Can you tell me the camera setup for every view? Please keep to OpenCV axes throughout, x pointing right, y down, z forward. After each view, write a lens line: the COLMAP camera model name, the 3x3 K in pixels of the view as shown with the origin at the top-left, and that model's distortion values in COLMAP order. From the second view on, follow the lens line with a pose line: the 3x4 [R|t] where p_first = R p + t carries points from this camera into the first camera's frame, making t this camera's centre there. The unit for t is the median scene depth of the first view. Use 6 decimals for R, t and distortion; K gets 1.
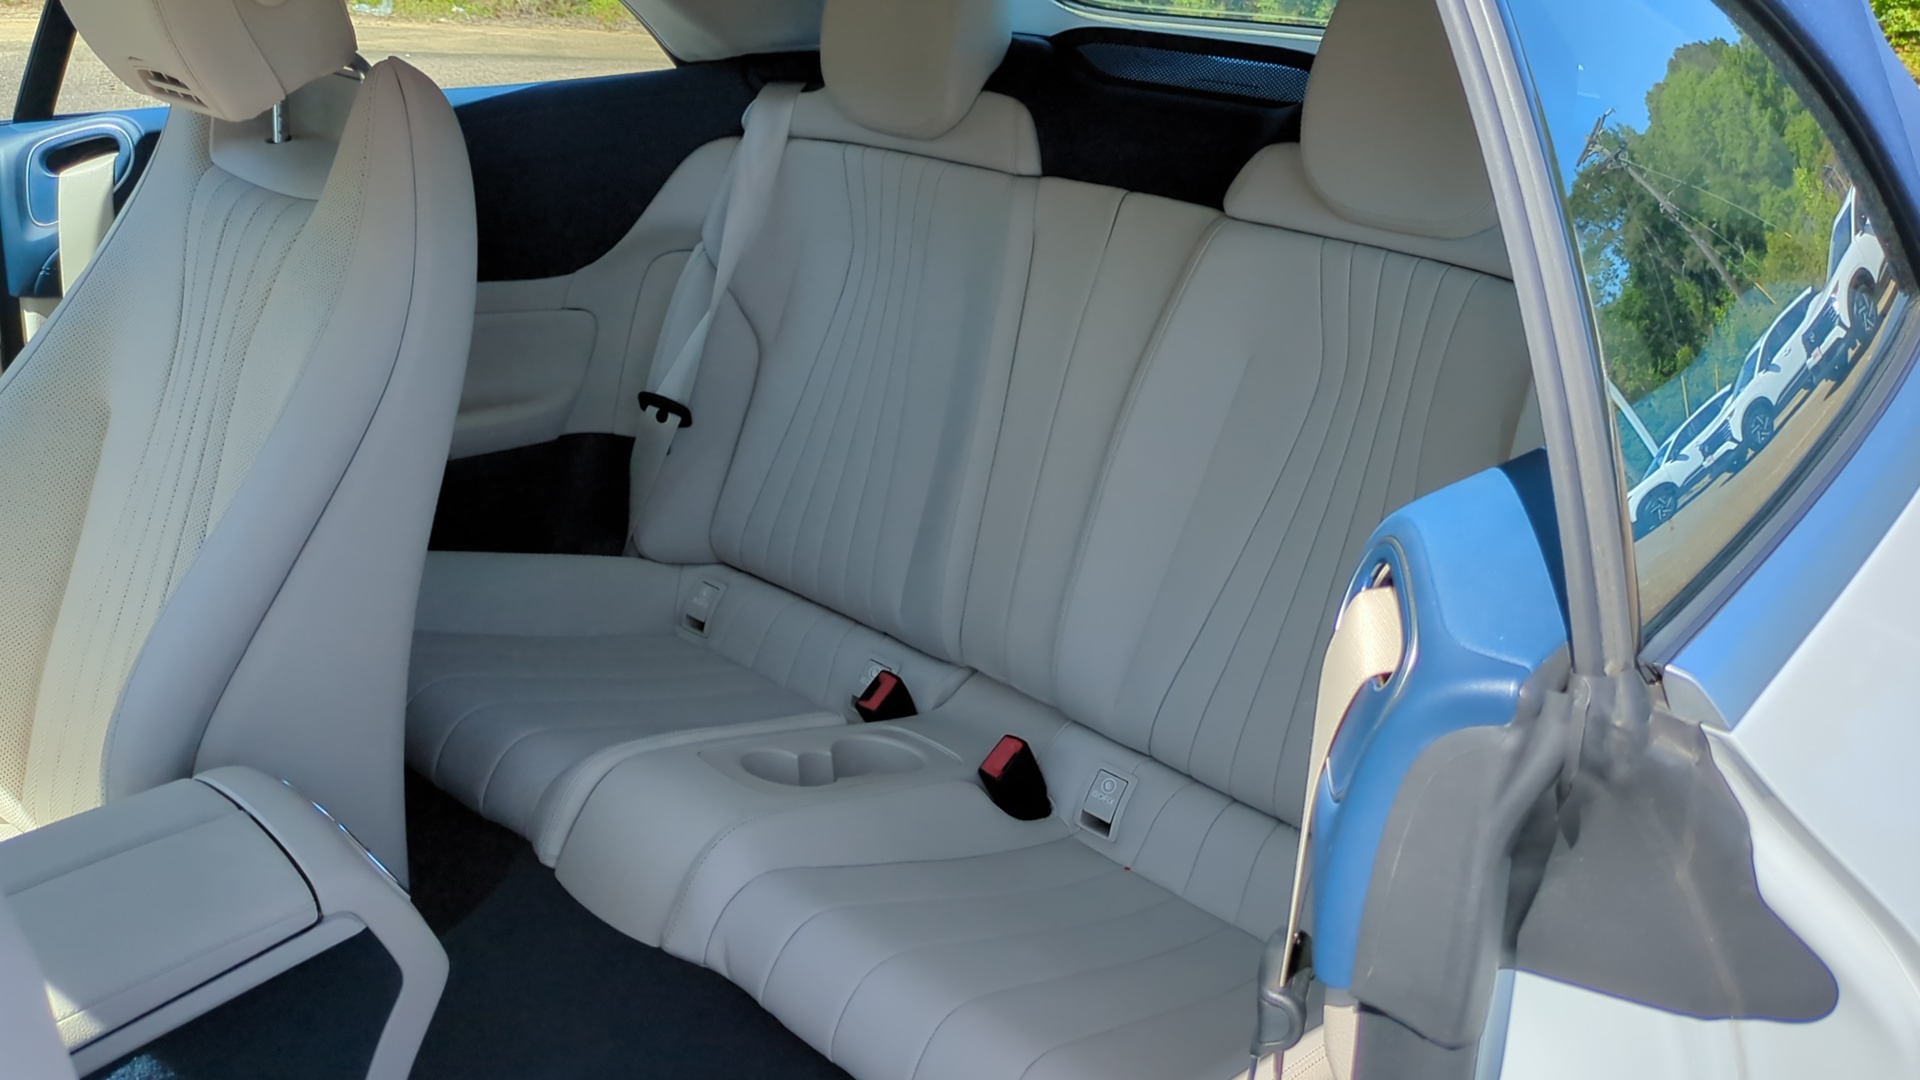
lens RADIAL K [[1642.8, 0, 965.6], [0, 1642.8, 514.9], [0, 0, 1]] dist [0.052283, -0.114838]
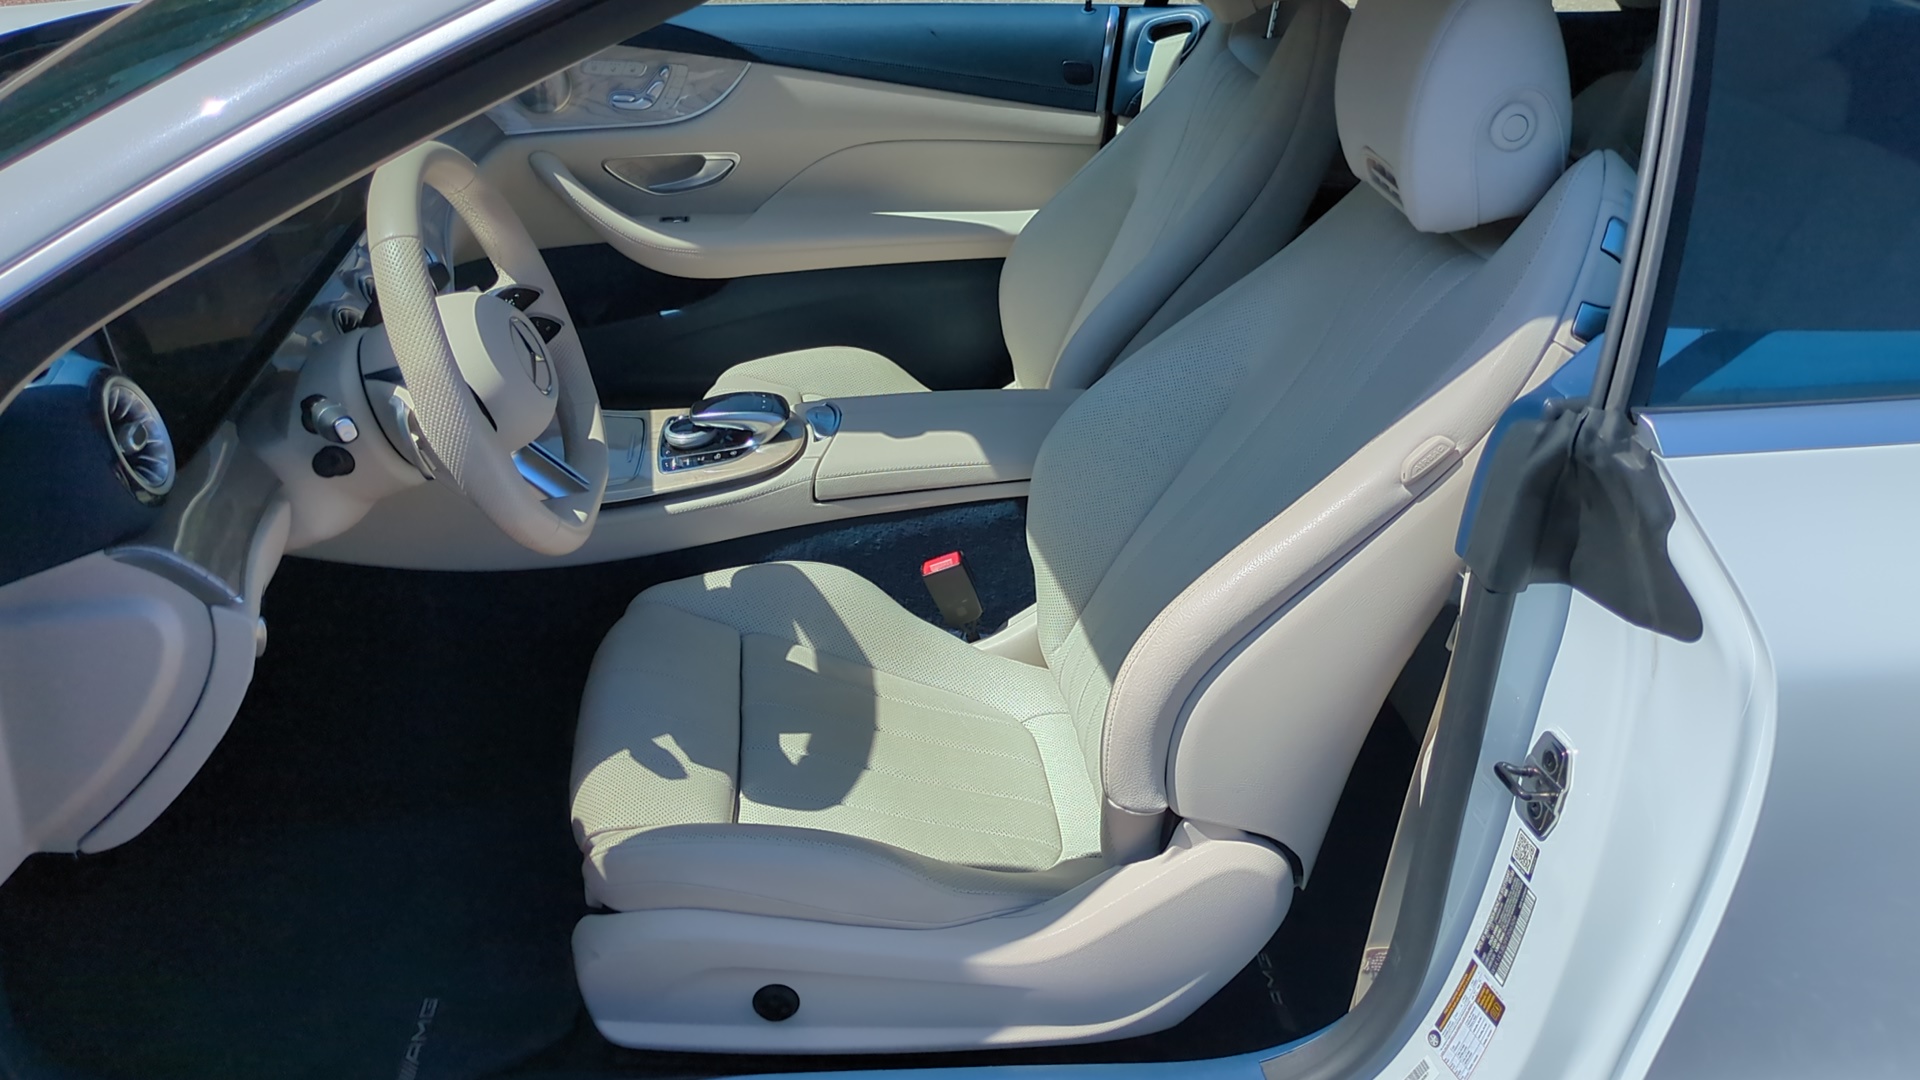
lens RADIAL K [[1642.8, 0, 965.6], [0, 1642.8, 514.9], [0, 0, 1]] dist [0.052283, -0.114838]
pose [[0.756497, 0.284308, -0.588966, 0.419341], [-0.246299, 0.958112, 0.146144, 0.049343], [0.605846, 0.034504, 0.794834, -0.401355]]
